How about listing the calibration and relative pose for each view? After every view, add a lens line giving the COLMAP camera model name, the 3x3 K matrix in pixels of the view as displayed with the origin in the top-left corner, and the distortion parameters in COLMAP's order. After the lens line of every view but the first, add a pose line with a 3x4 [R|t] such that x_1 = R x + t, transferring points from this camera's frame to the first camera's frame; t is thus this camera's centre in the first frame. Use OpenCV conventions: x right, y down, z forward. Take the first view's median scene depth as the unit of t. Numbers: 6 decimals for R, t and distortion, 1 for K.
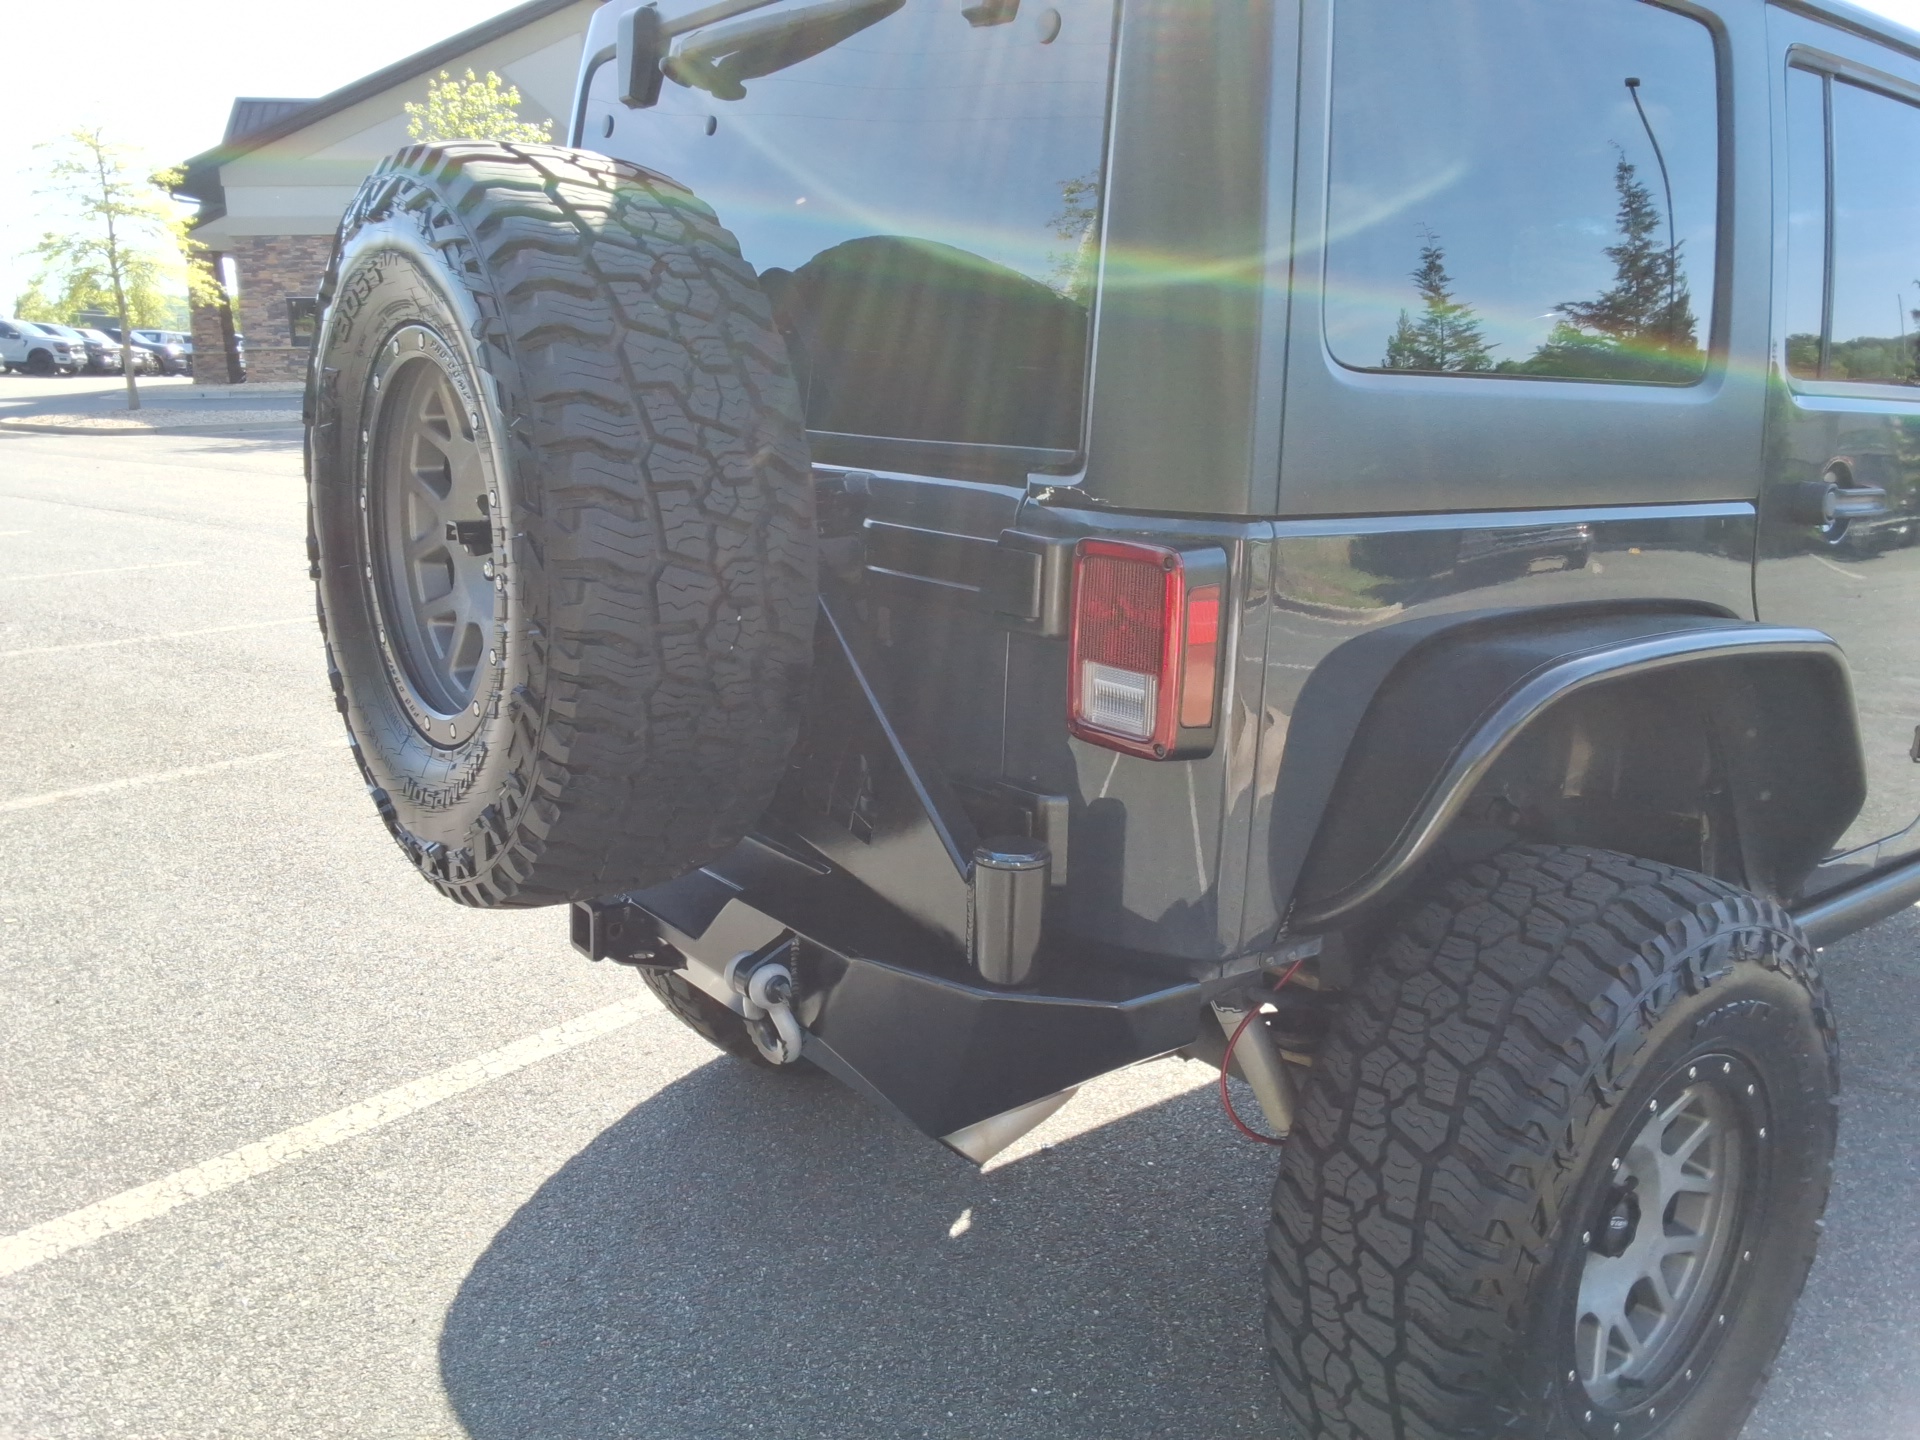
lens RADIAL K [[1545.8, 0, 971.8], [0, 1545.8, 715.7], [0, 0, 1]] dist [0.099725, -0.152936]
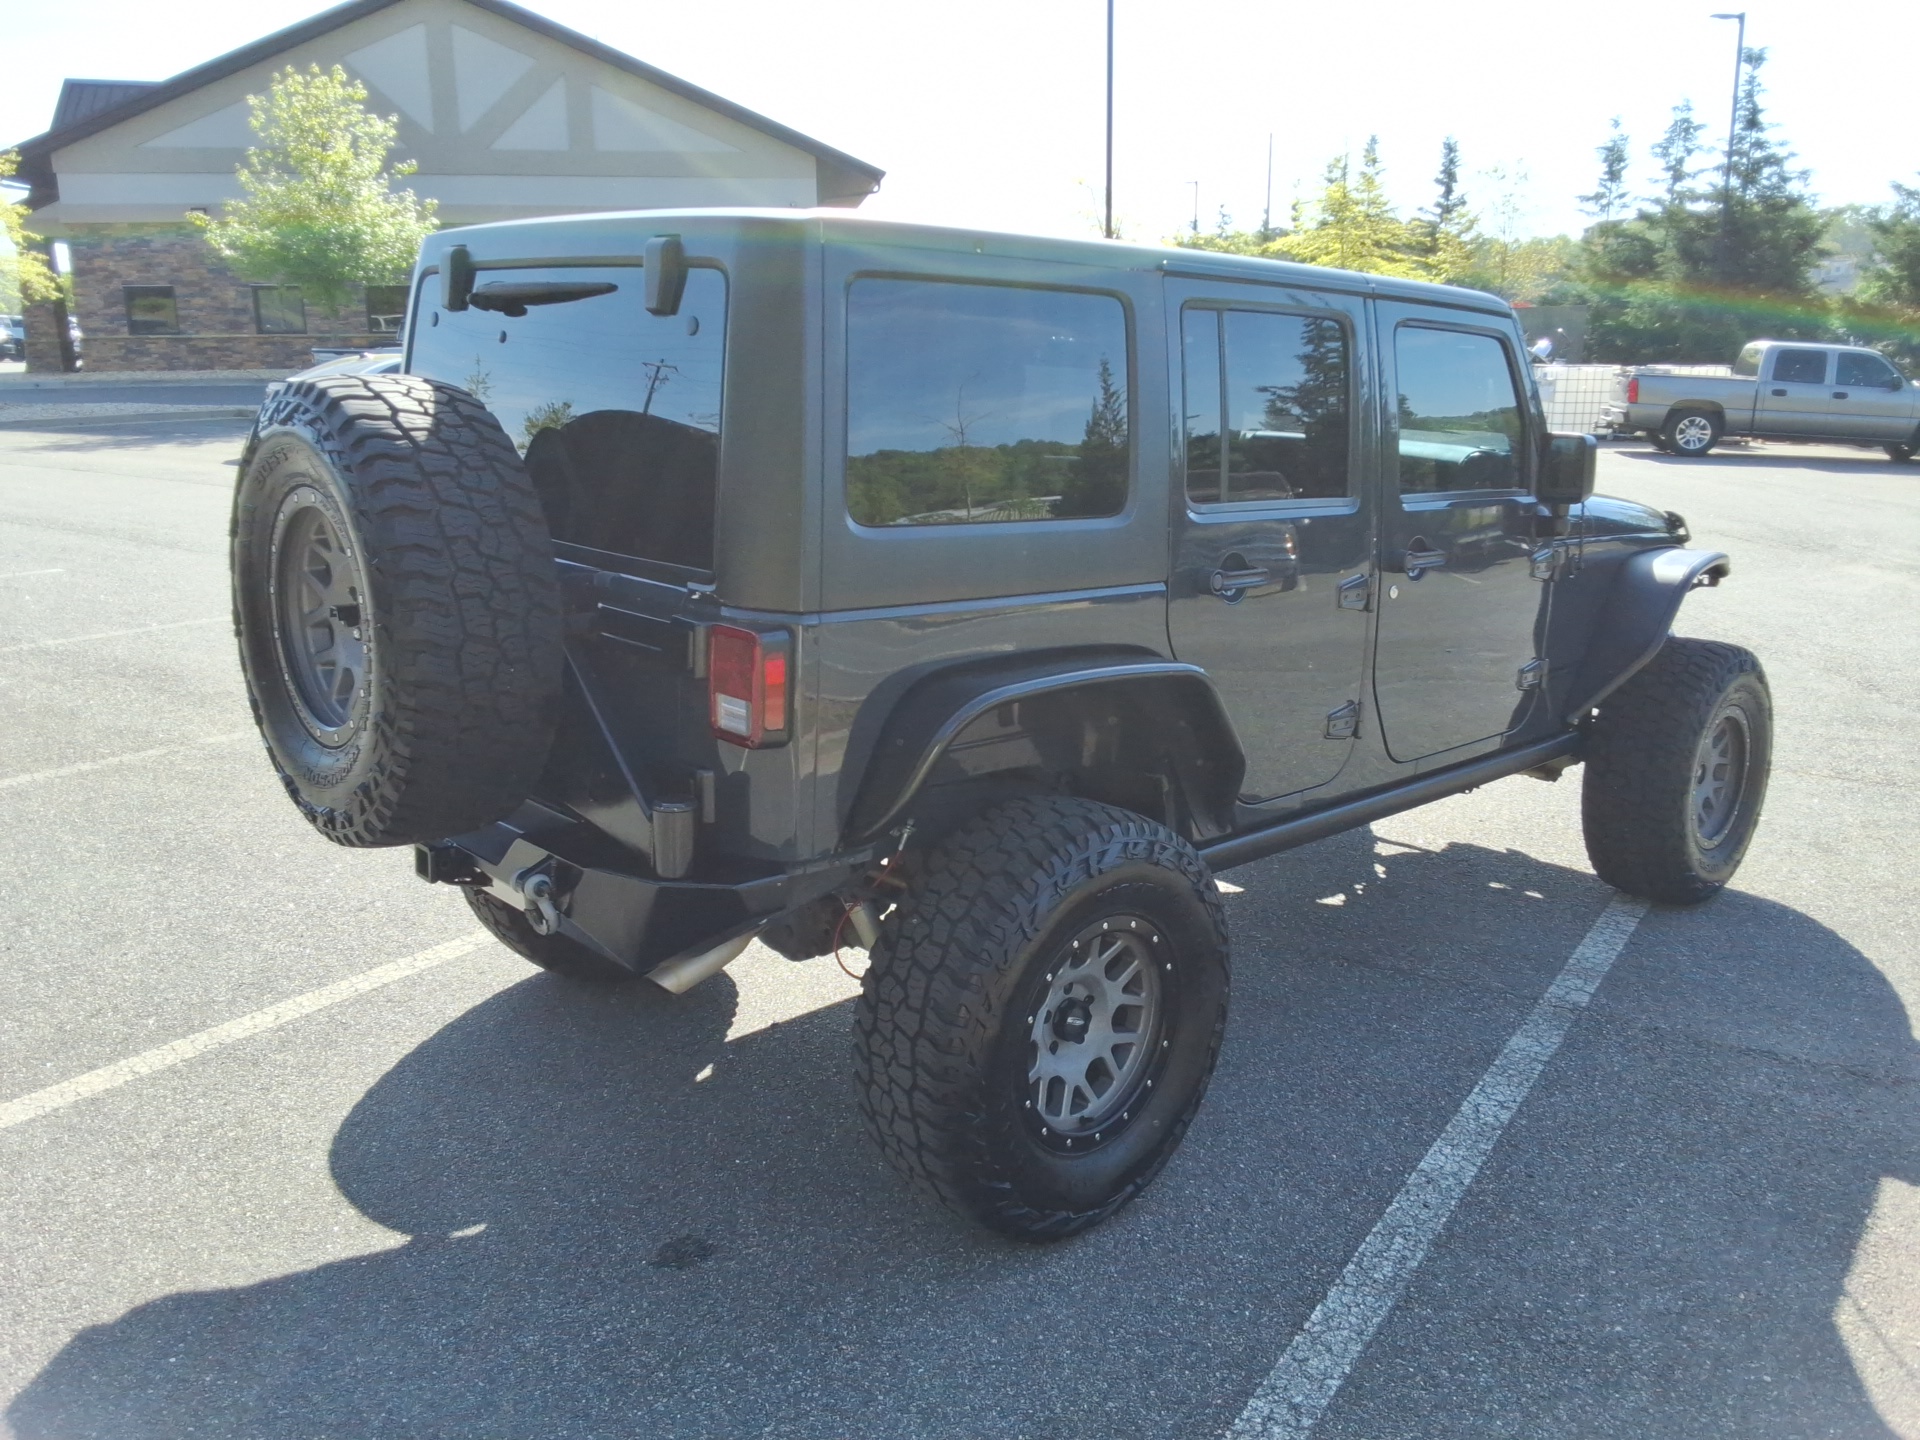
lens RADIAL K [[1545.8, 0, 990.2], [0, 1545.8, 704.1], [0, 0, 1]] dist [0.099725, -0.152936]
pose [[0.995517, -0.015312, 0.093339, 0.164923], [0.014808, 0.999872, 0.006093, -0.021743], [-0.093420, -0.004683, 0.995616, -0.587123]]
